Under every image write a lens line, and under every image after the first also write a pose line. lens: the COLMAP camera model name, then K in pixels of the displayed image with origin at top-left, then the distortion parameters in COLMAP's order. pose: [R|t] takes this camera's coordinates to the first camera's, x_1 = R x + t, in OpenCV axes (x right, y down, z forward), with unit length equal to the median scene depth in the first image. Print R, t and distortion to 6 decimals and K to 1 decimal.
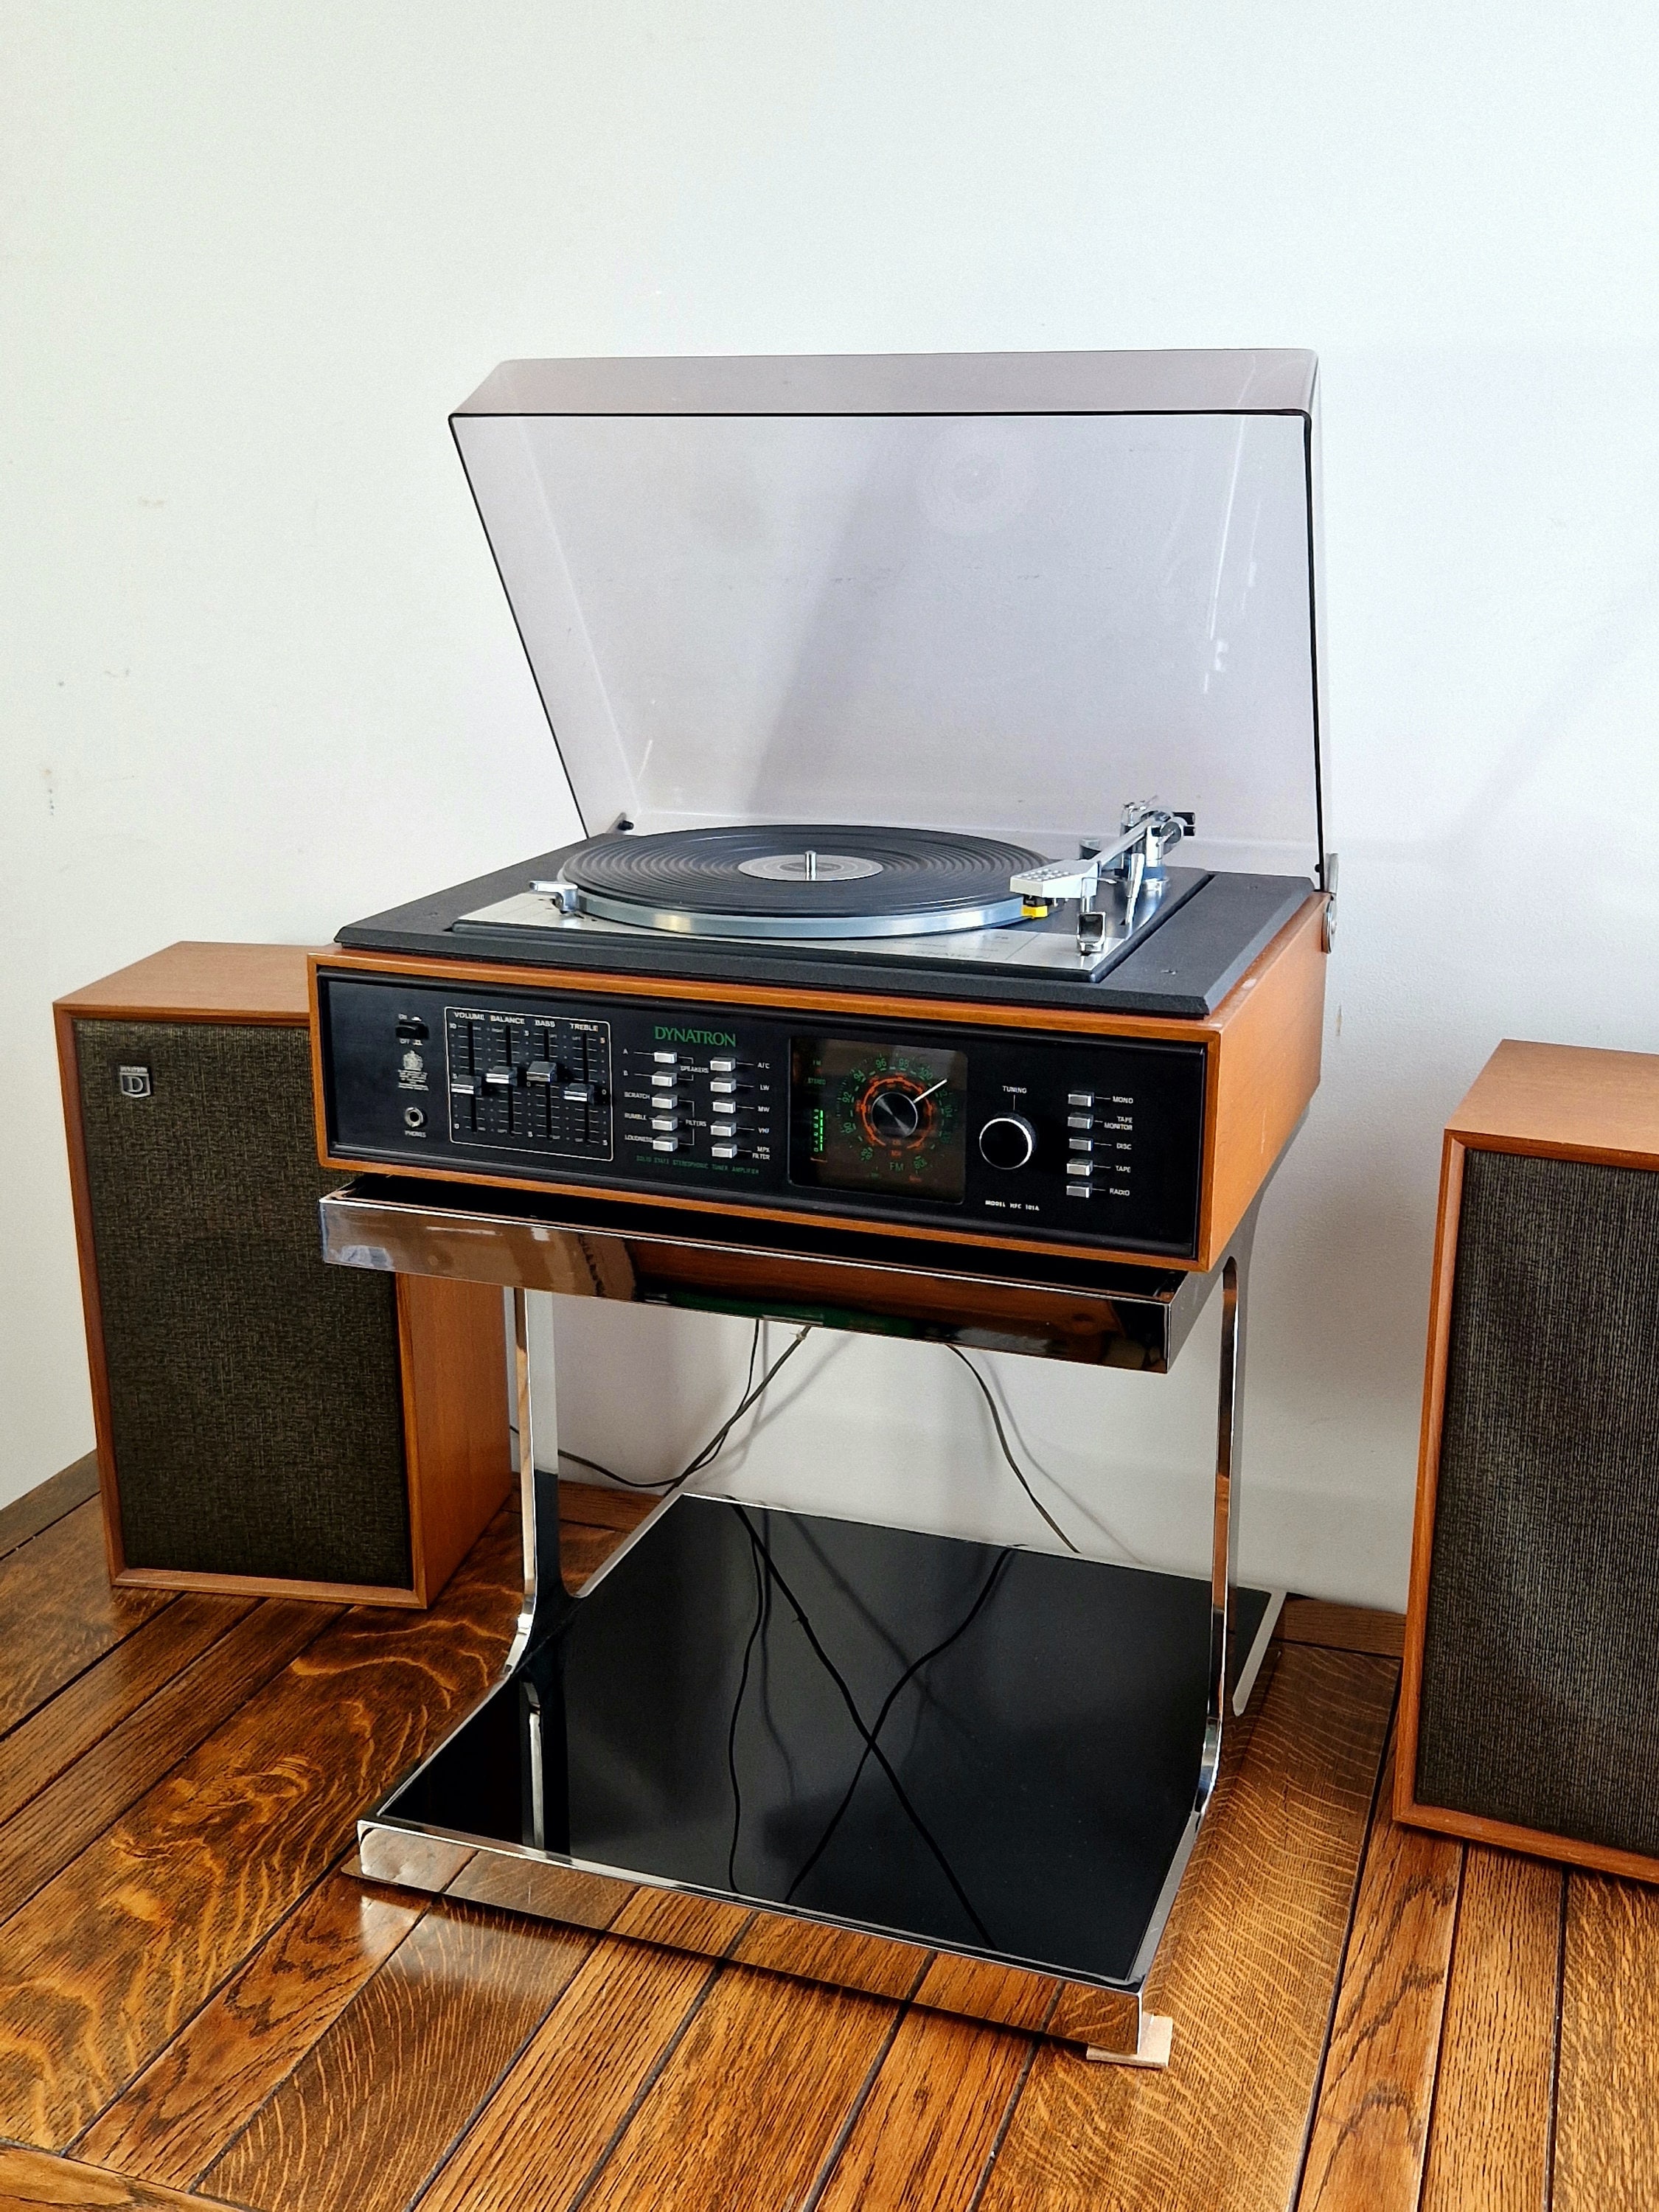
lens RADIAL K [[2476.0, 0, 832.4], [0, 2476.0, 1076.3], [0, 0, 1]] dist [0.050344, 0.000000]
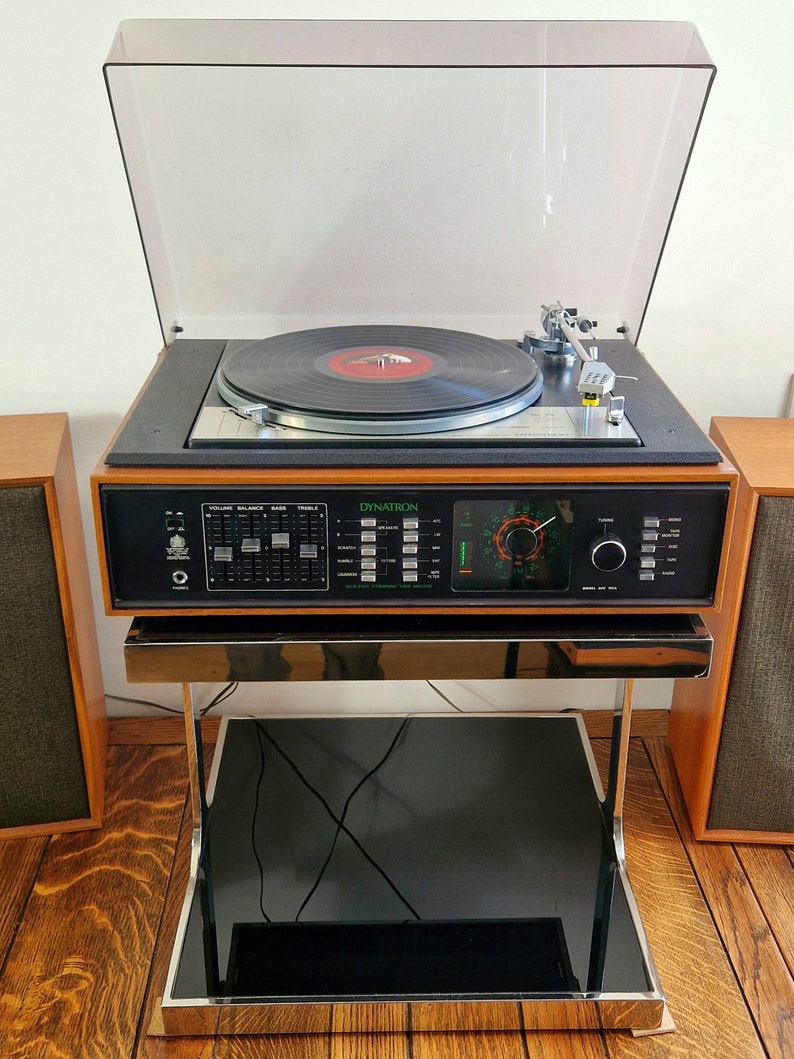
lens RADIAL K [[1185.4, 0, 414.1], [0, 1185.4, 532.2], [0, 0, 1]] dist [0.050344, 0.000000]
pose [[0.928112, -0.146234, 0.342380, -0.274835], [0.088796, 0.980038, 0.177879, -0.121175], [-0.361557, -0.134690, 0.922570, 0.307288]]
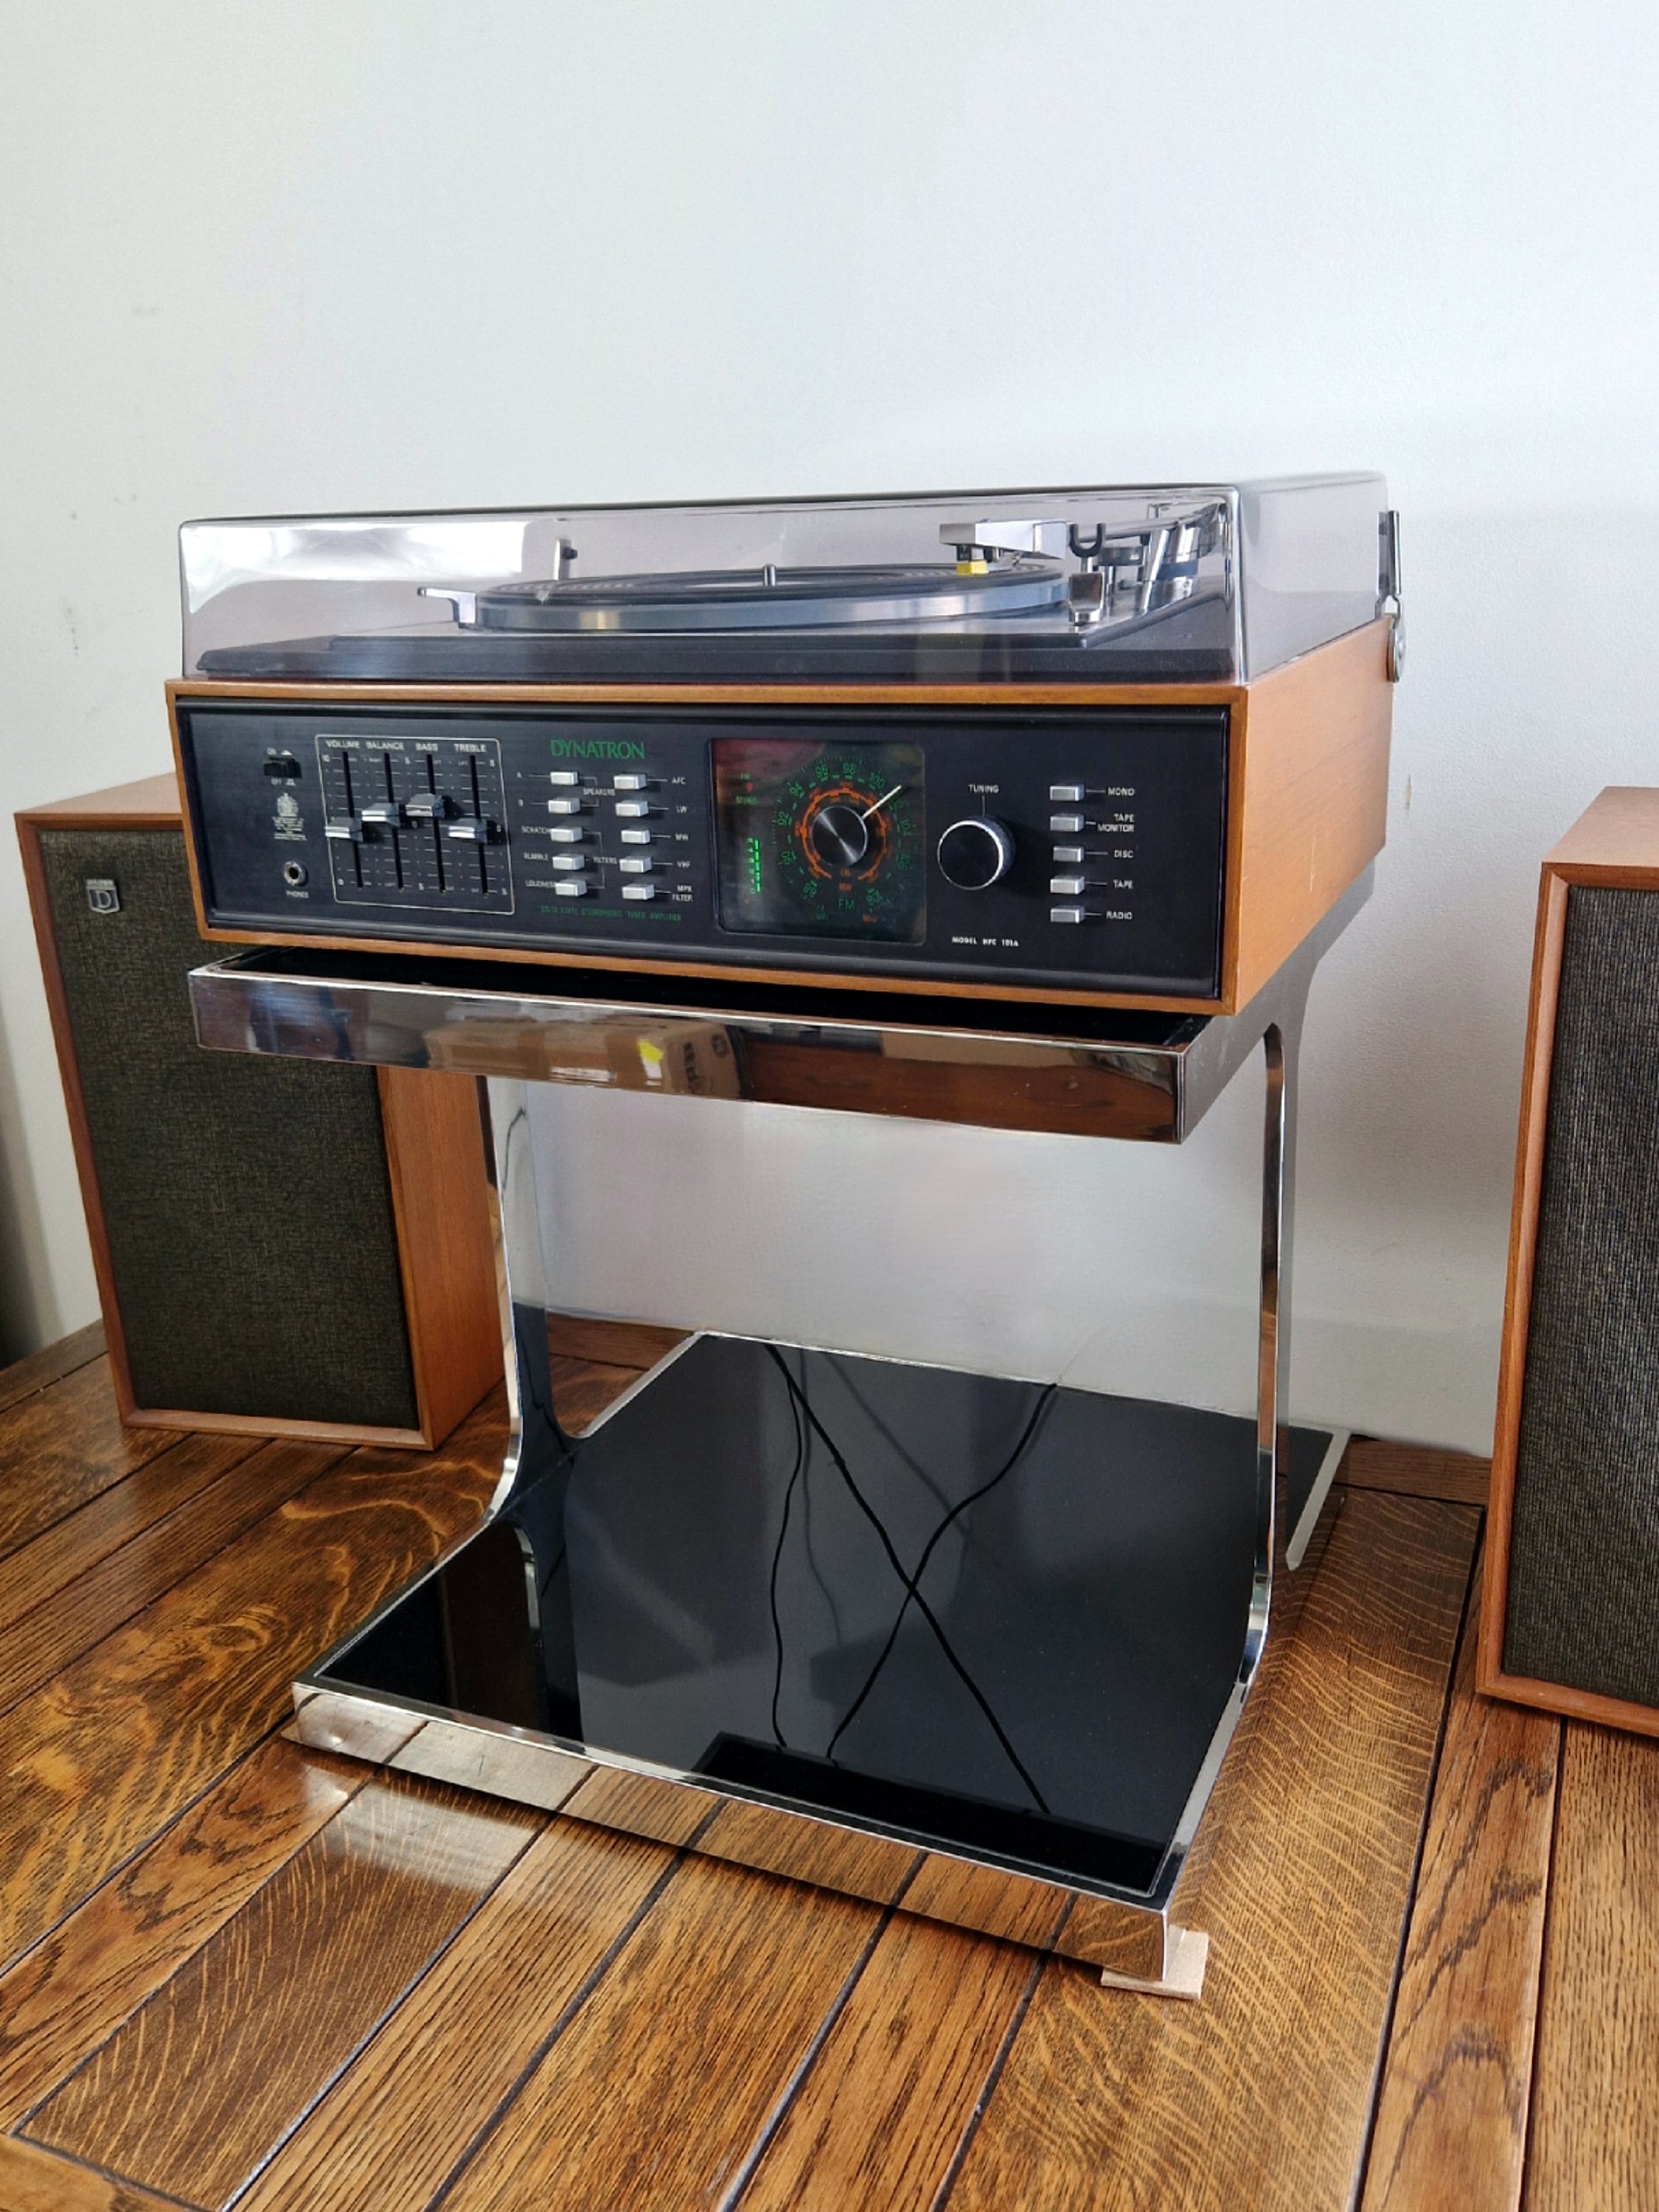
lens RADIAL K [[1989.6, 0, 810.0], [0, 1989.6, 1119.3], [0, 0, 1]] dist [0.040514, 0.002454]
pose [[0.995835, -0.014008, -0.090087, 0.067326], [0.017844, 0.998962, 0.041917, 0.074588], [0.089407, -0.043350, 0.995051, 0.330401]]
